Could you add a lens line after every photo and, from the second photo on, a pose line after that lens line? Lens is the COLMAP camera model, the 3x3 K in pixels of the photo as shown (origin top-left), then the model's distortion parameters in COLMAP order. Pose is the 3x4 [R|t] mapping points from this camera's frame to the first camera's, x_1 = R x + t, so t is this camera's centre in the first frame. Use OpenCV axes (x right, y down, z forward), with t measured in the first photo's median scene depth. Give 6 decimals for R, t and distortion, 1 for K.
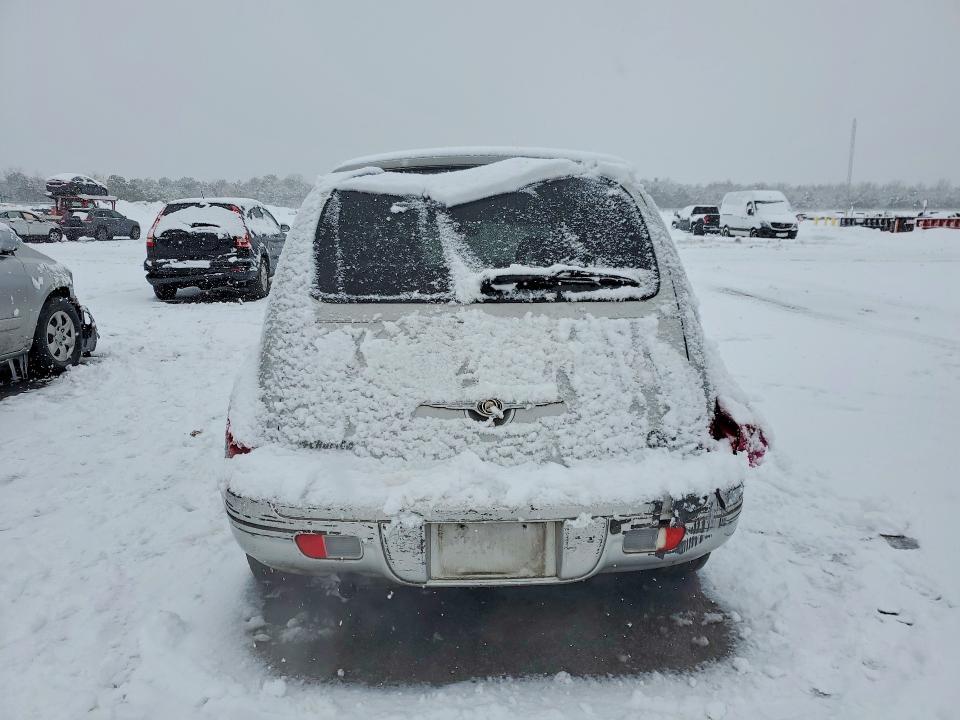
lens RADIAL K [[733.7, 0, 476.1], [0, 733.7, 359.9], [0, 0, 1]] dist [0.025250, -0.030674]
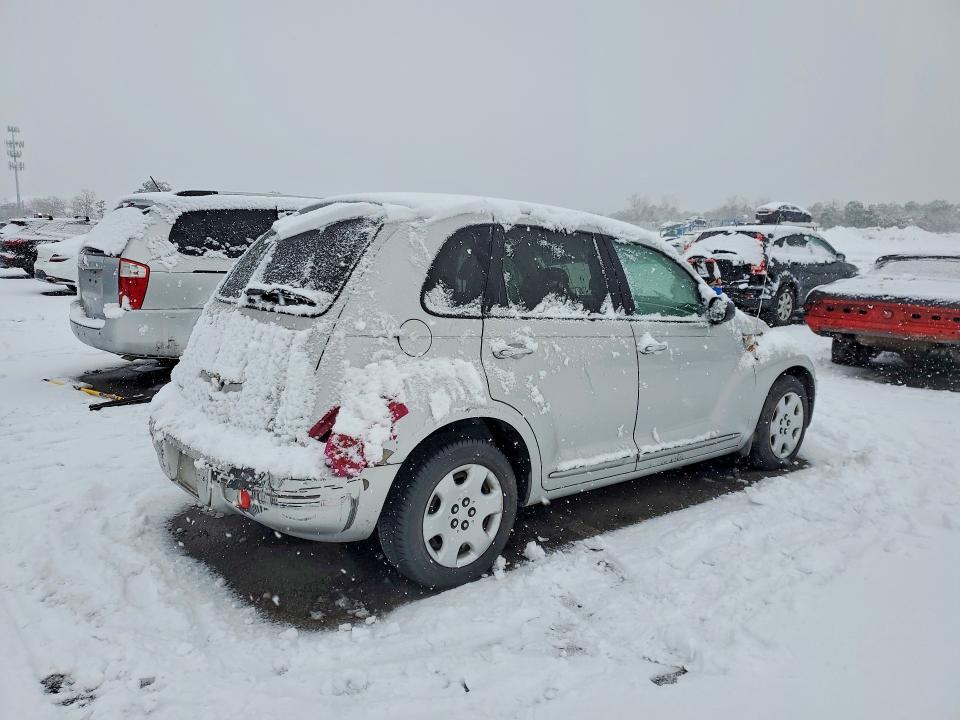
lens RADIAL K [[733.7, 0, 475.5], [0, 733.7, 359.8], [0, 0, 1]] dist [0.025250, -0.030674]
pose [[0.613464, 0.134369, -0.778208, 0.251287], [-0.160823, 0.986025, 0.043474, -0.020039], [0.773174, 0.098484, 0.626501, 0.082214]]
